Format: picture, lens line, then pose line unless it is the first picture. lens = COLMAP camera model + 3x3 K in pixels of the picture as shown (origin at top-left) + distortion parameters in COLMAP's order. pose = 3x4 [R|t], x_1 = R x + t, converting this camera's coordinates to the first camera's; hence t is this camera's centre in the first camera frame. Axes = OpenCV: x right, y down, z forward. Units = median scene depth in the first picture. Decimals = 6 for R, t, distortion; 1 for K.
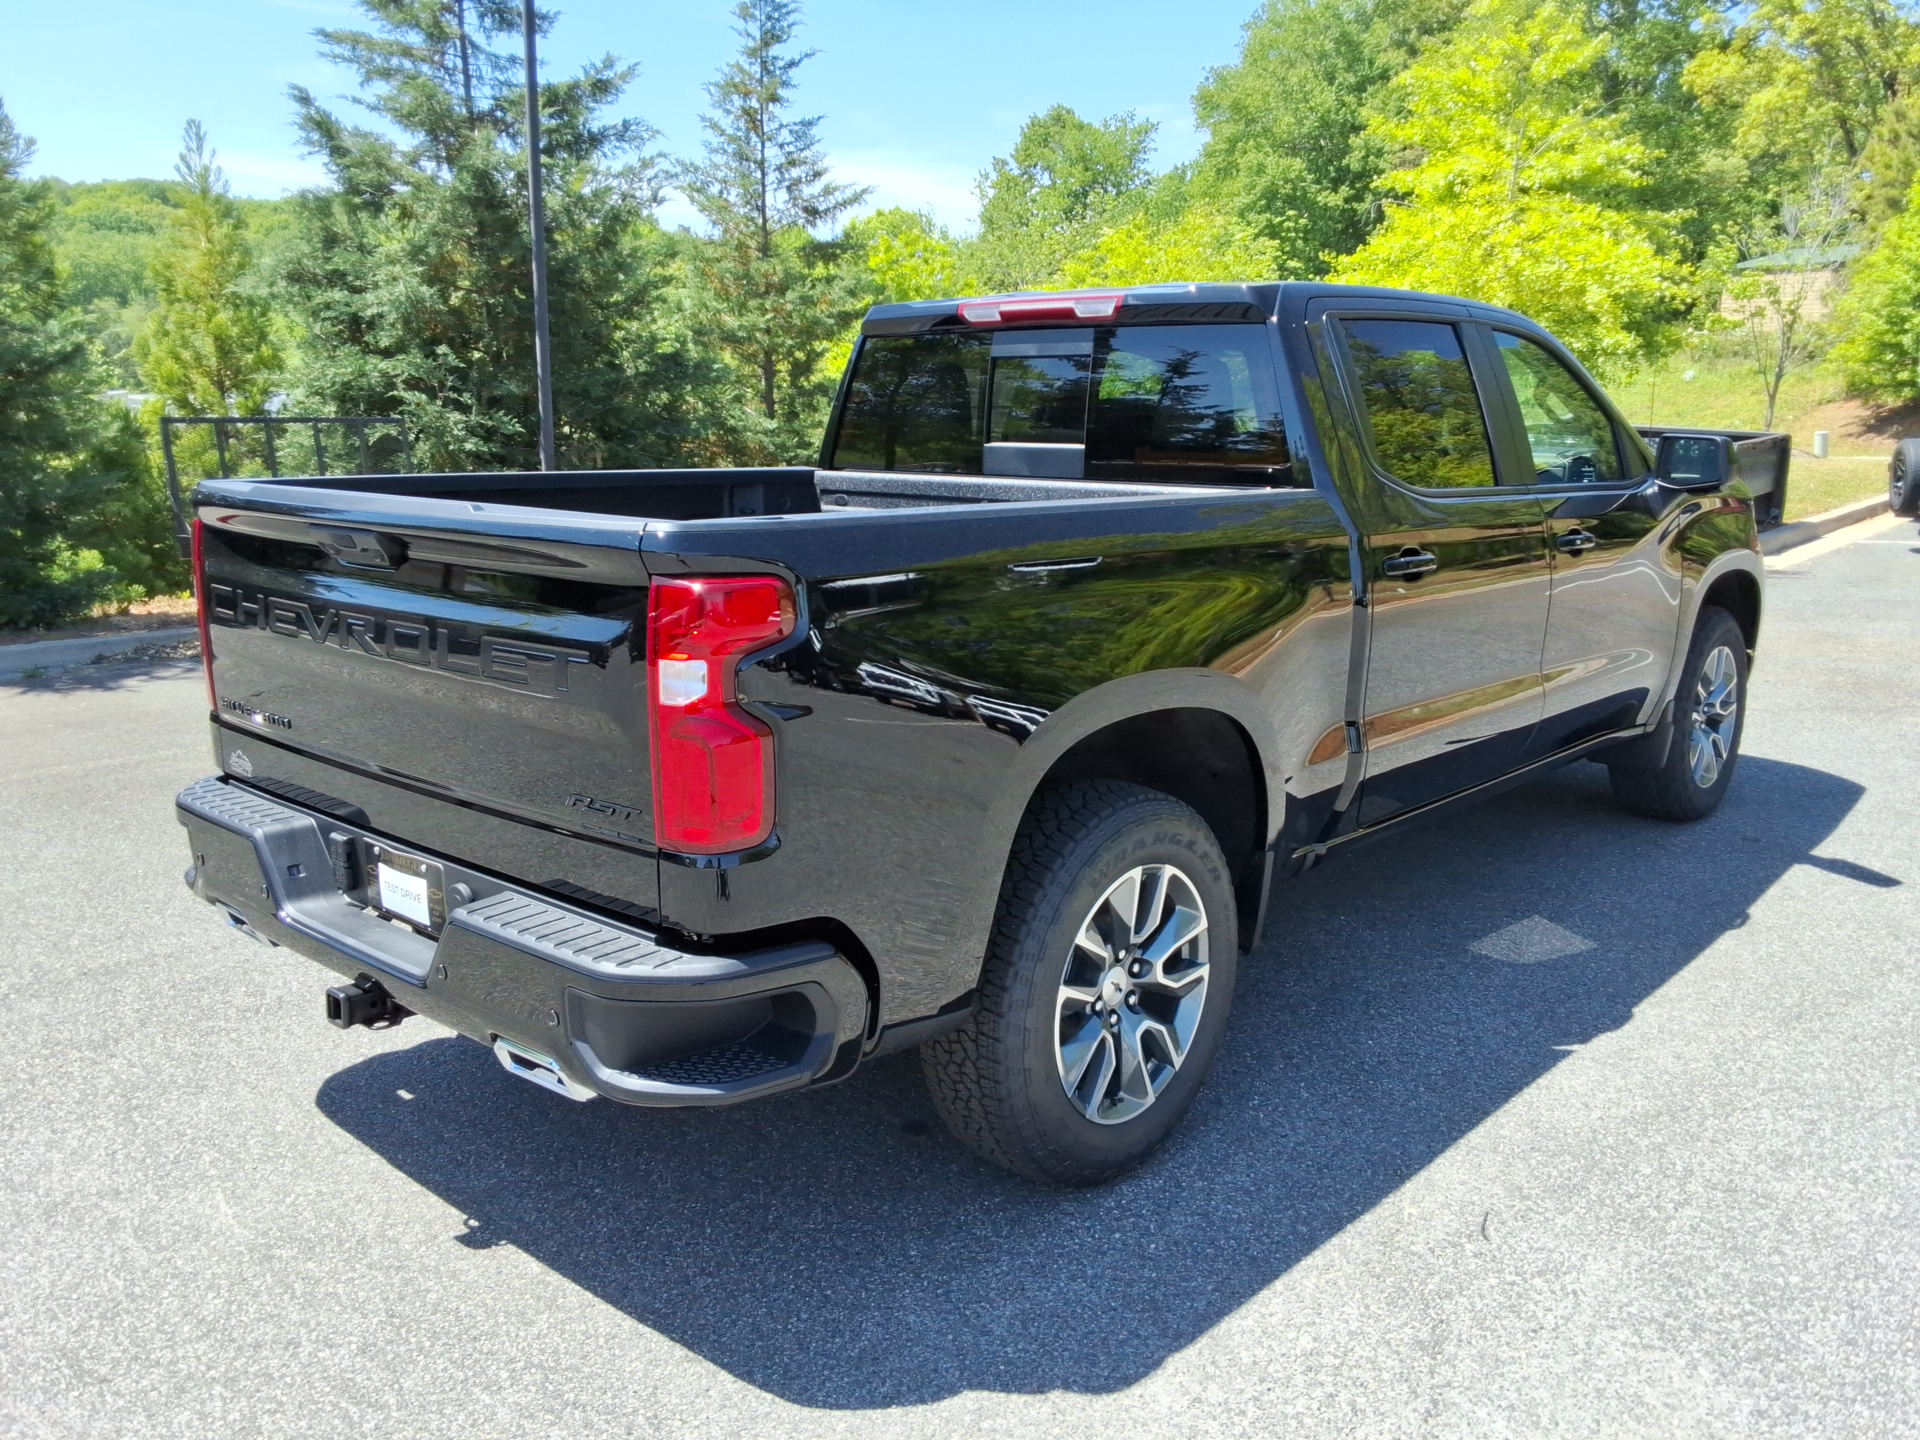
lens RADIAL K [[1546.0, 0, 978.9], [0, 1546.0, 705.8], [0, 0, 1]] dist [0.098915, -0.152611]
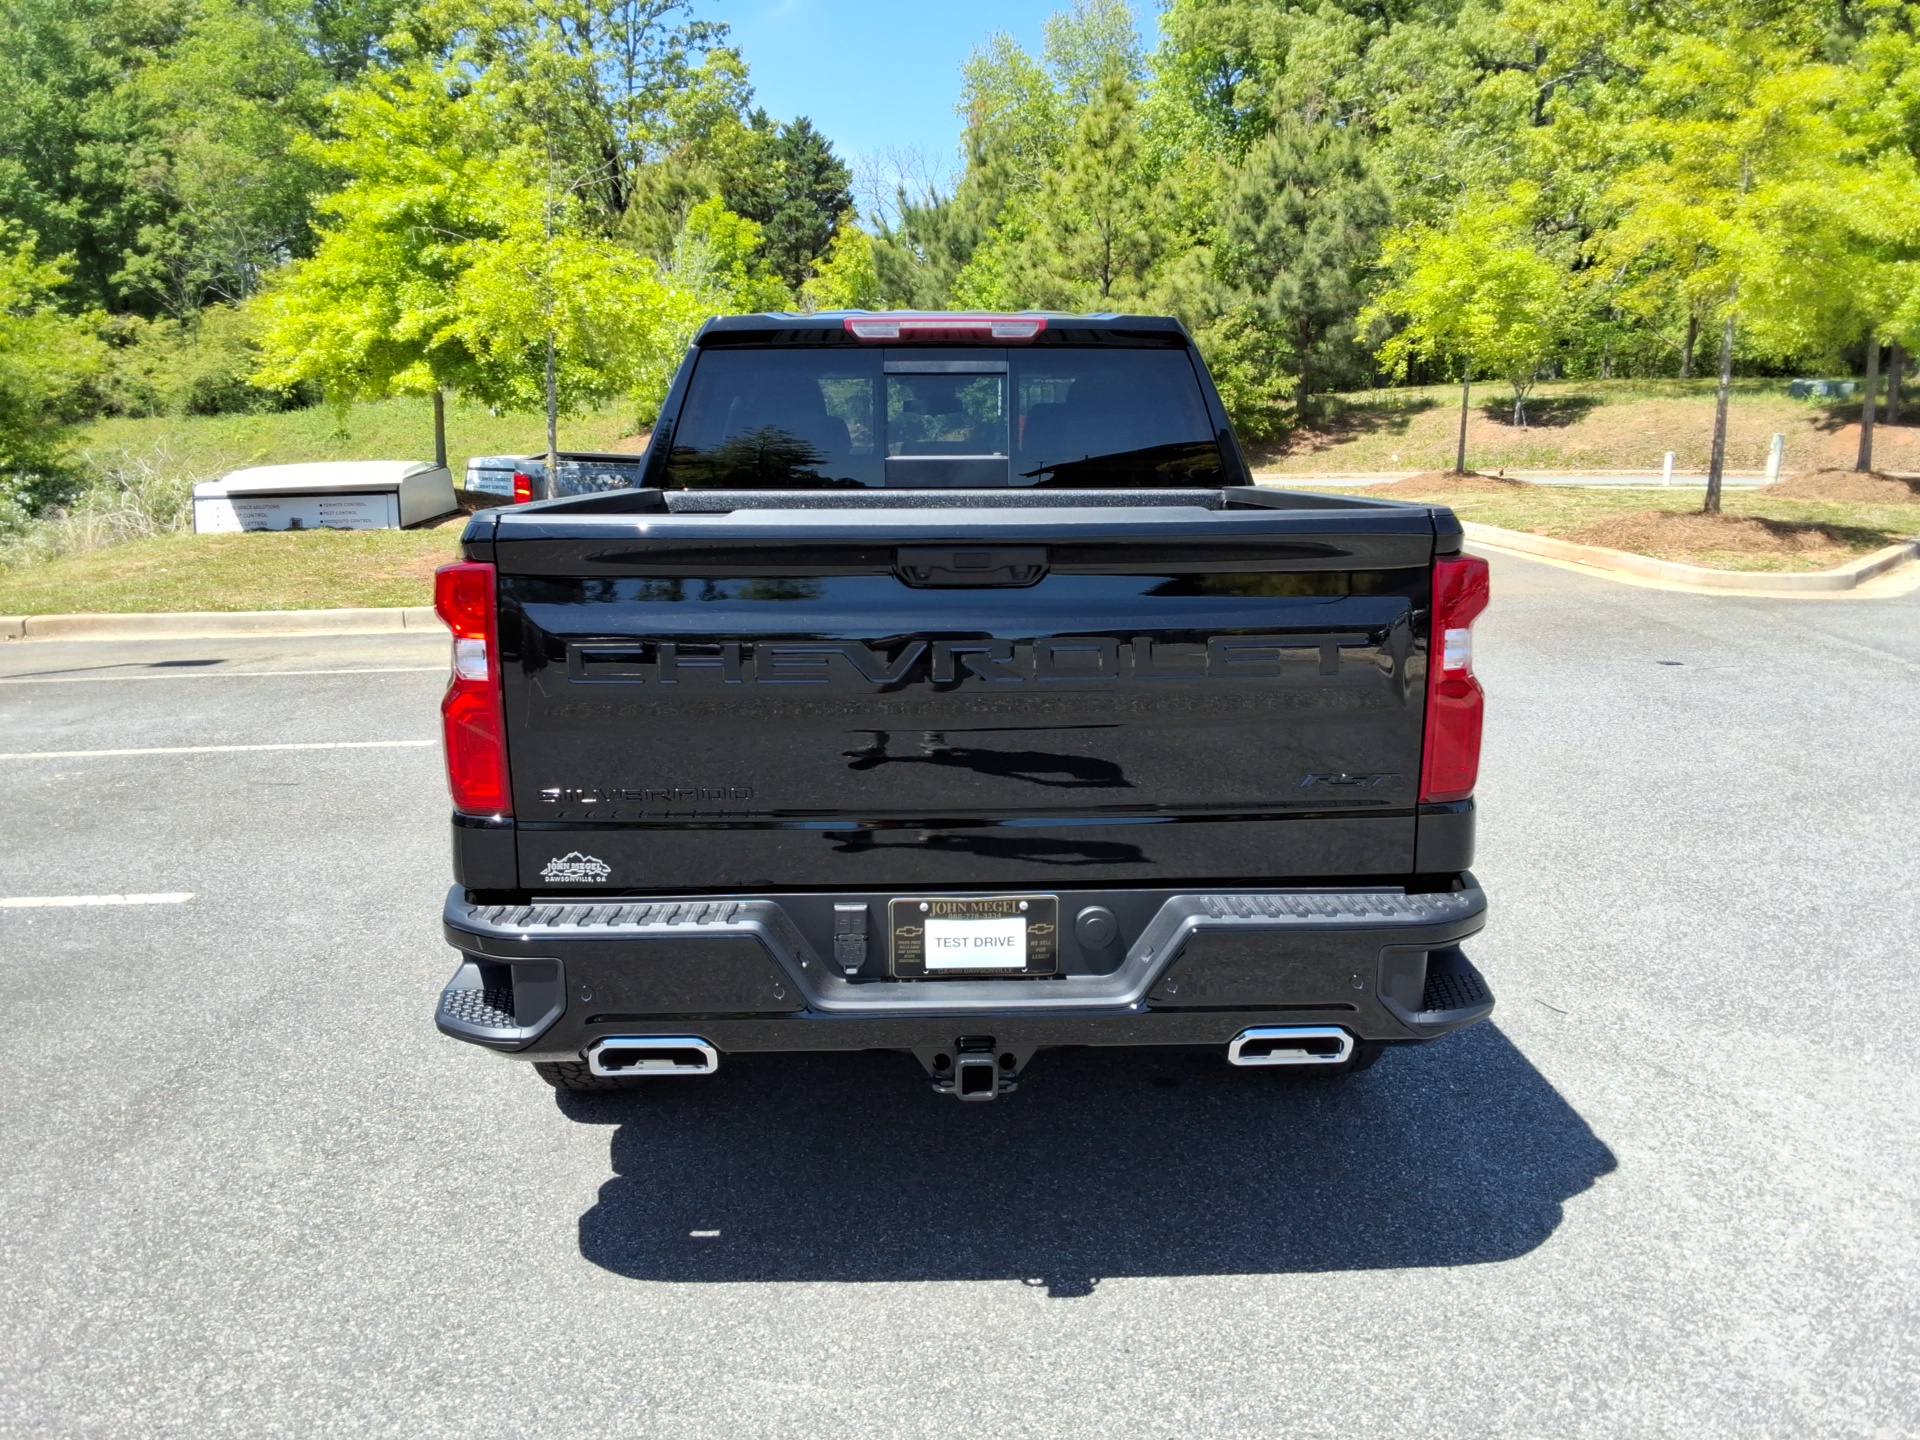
lens RADIAL K [[1546.0, 0, 980.2], [0, 1546.0, 716.5], [0, 0, 1]] dist [0.098915, -0.152611]
pose [[0.718222, -0.128570, 0.683833, -0.129411], [0.139417, 0.989442, 0.039601, -0.006296], [-0.681704, 0.066895, 0.728563, 0.043957]]
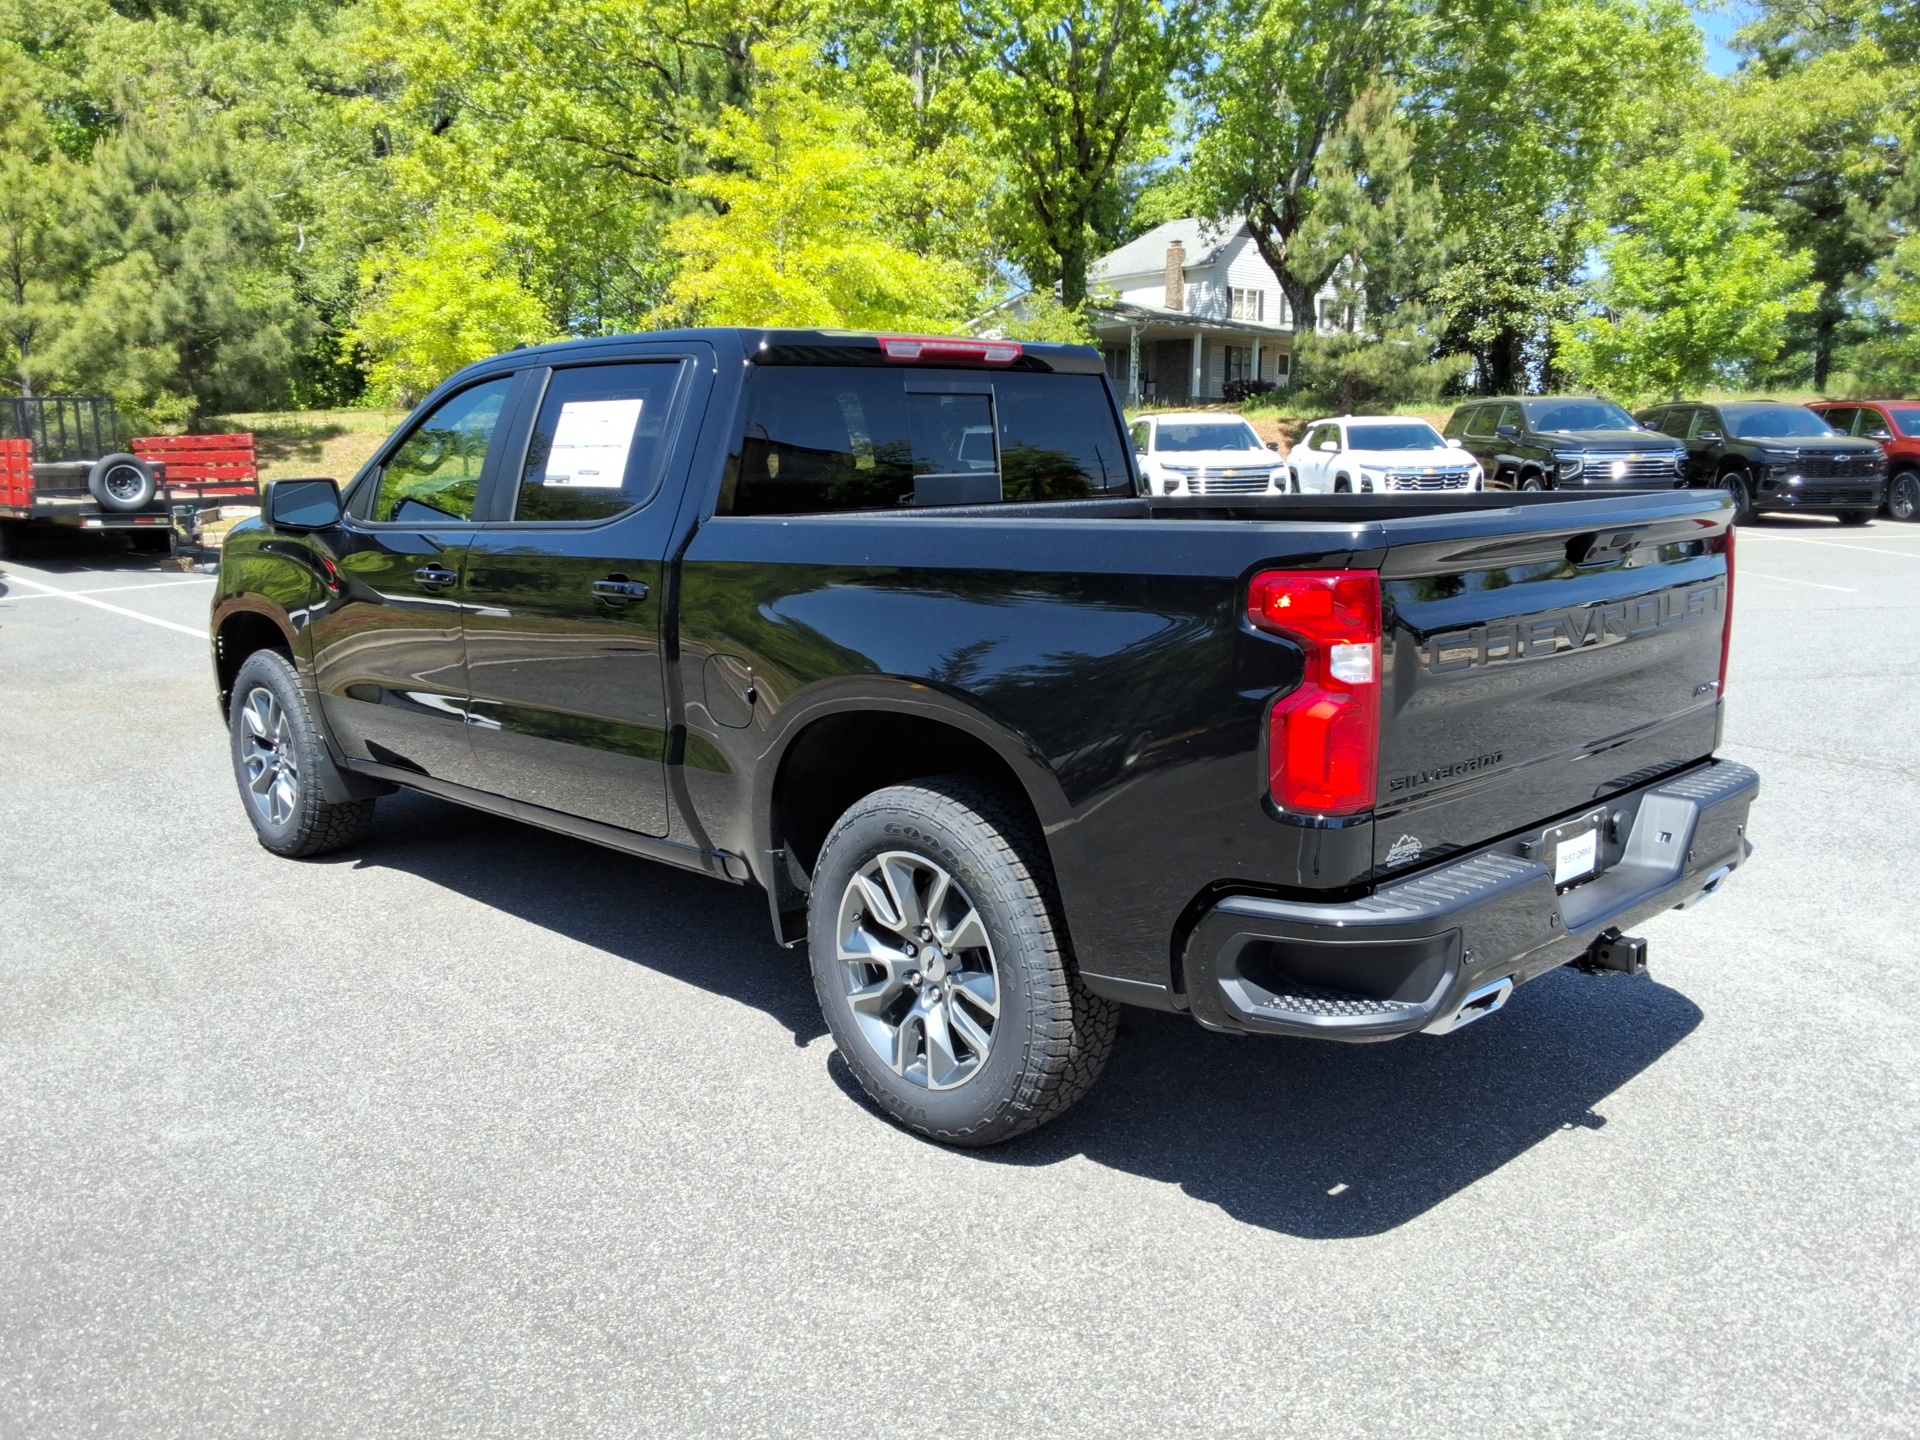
lens RADIAL K [[1546.0, 0, 977.7], [0, 1546.0, 707.9], [0, 0, 1]] dist [0.098915, -0.152611]
pose [[0.064222, -0.166921, 0.983876, -0.197584], [0.210361, 0.966023, 0.150161, -0.032177], [-0.975512, 0.197326, 0.097154, 0.172132]]
